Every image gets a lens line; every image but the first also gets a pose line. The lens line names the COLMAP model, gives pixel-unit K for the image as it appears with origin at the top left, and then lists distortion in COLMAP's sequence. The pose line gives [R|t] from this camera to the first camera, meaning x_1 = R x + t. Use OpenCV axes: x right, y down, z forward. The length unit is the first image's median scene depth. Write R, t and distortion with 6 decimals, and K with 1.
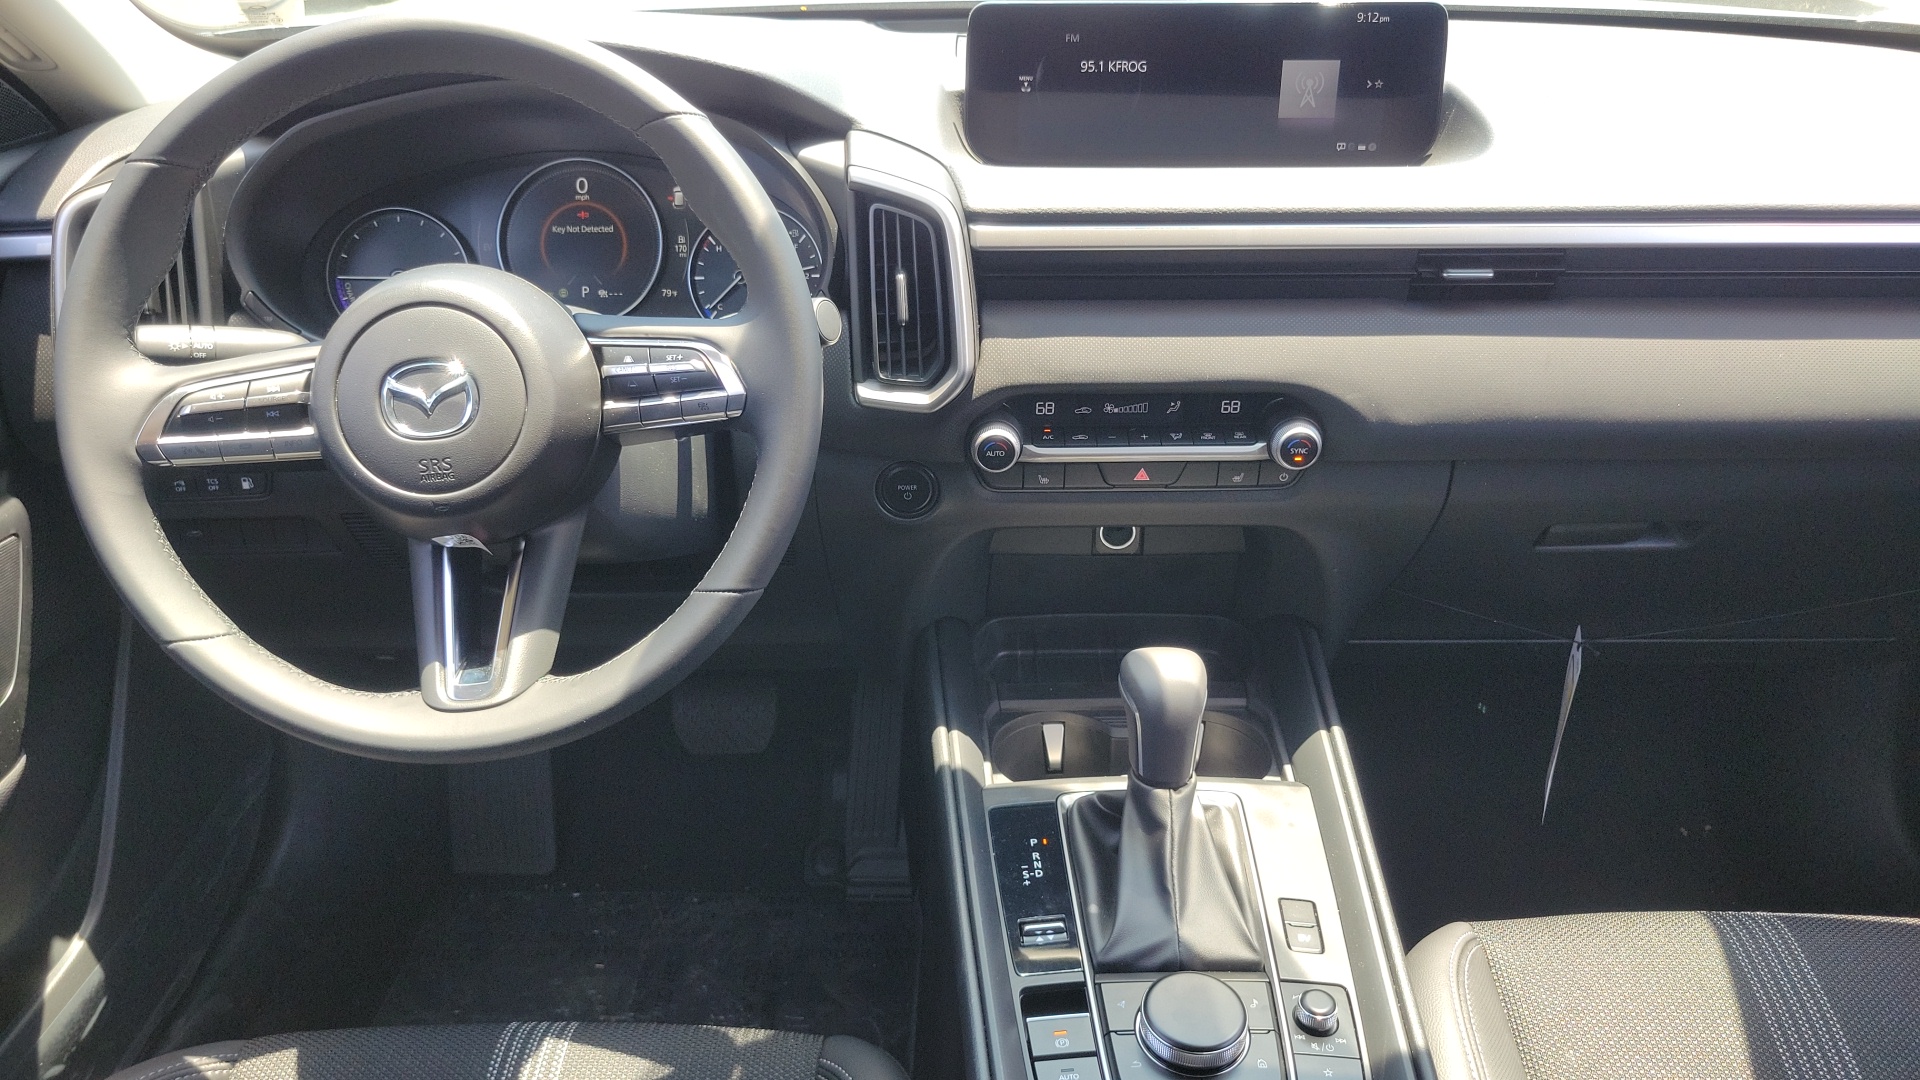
lens RADIAL K [[1418.3, 0, 956.3], [0, 1418.3, 529.5], [0, 0, 1]] dist [0.024586, -0.007933]
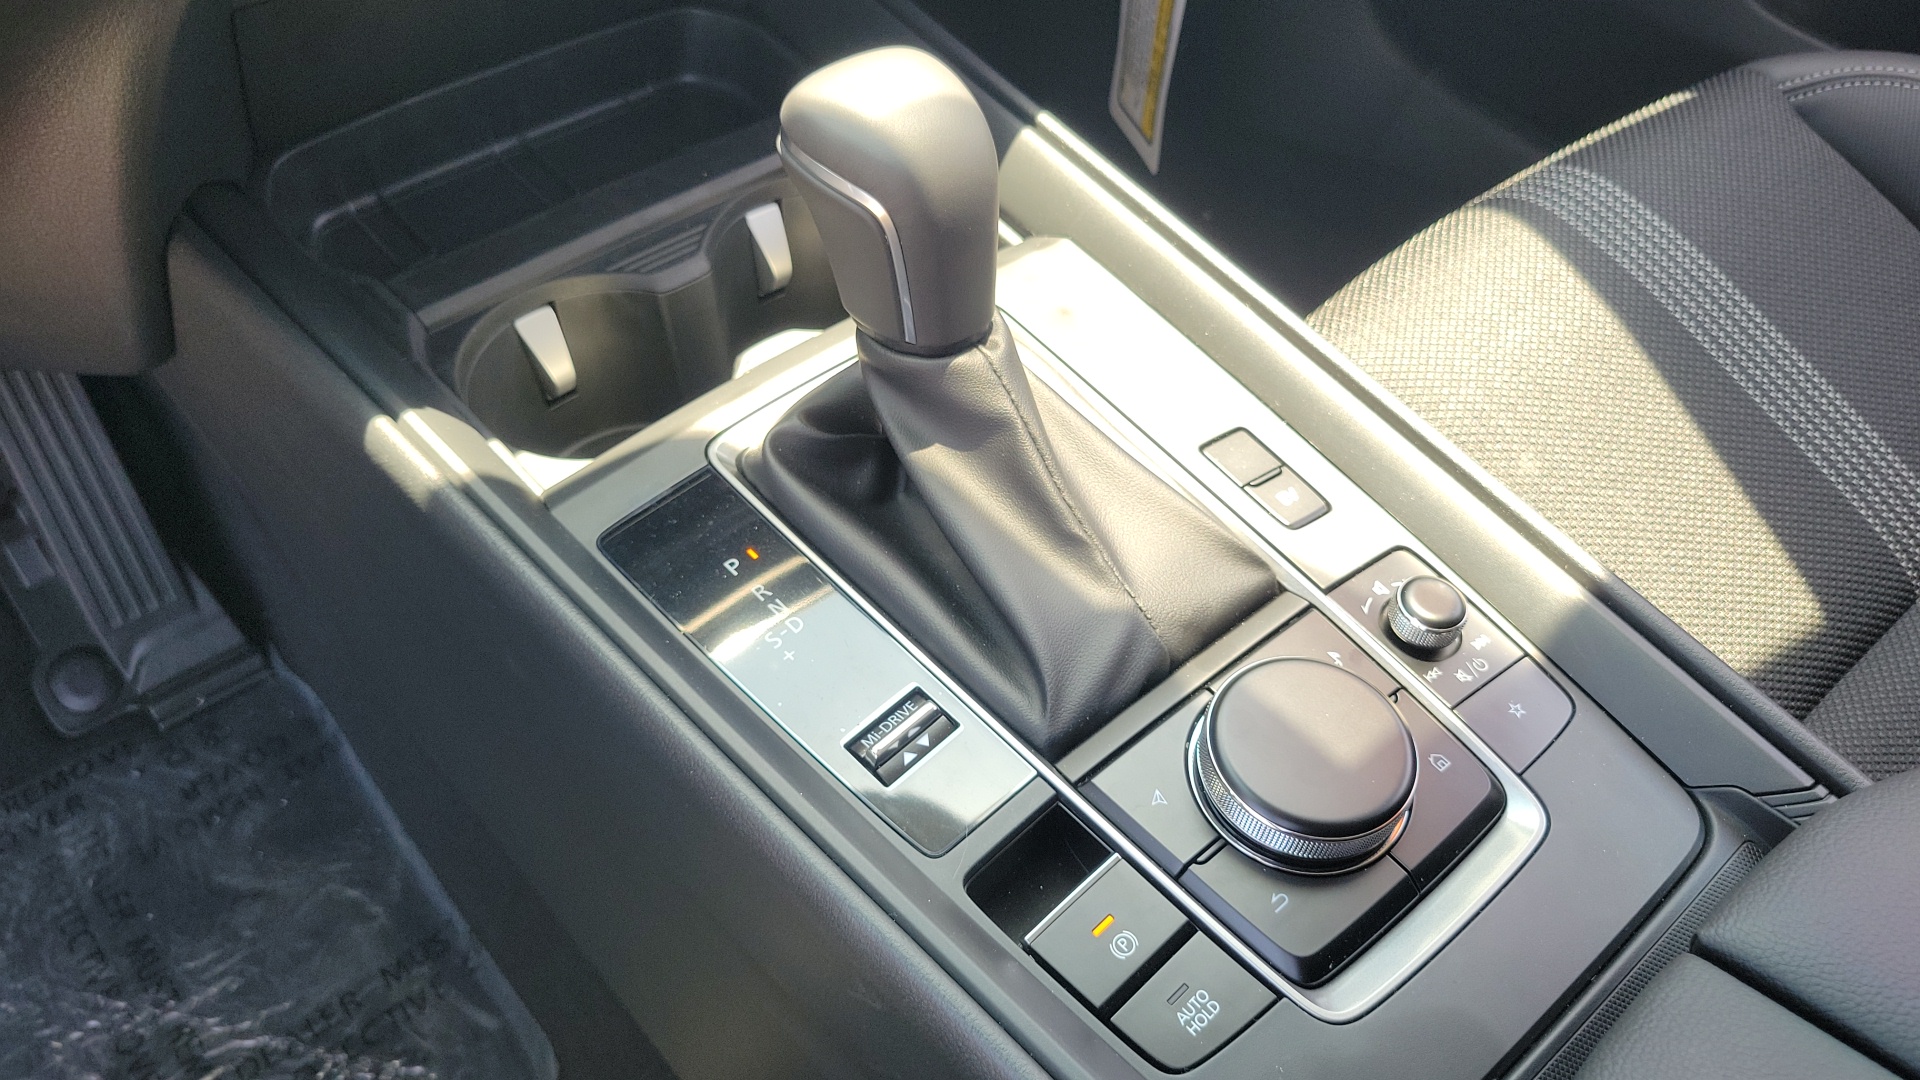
lens RADIAL K [[1496.6, 0, 959.6], [0, 1496.6, 528.1], [0, 0, 1]] dist [-0.009769, 0.000376]
pose [[0.765787, -0.458826, 0.450609, -0.104161], [0.259437, 0.861555, 0.436365, 0.012953], [-0.588440, -0.217258, 0.778805, 0.561811]]
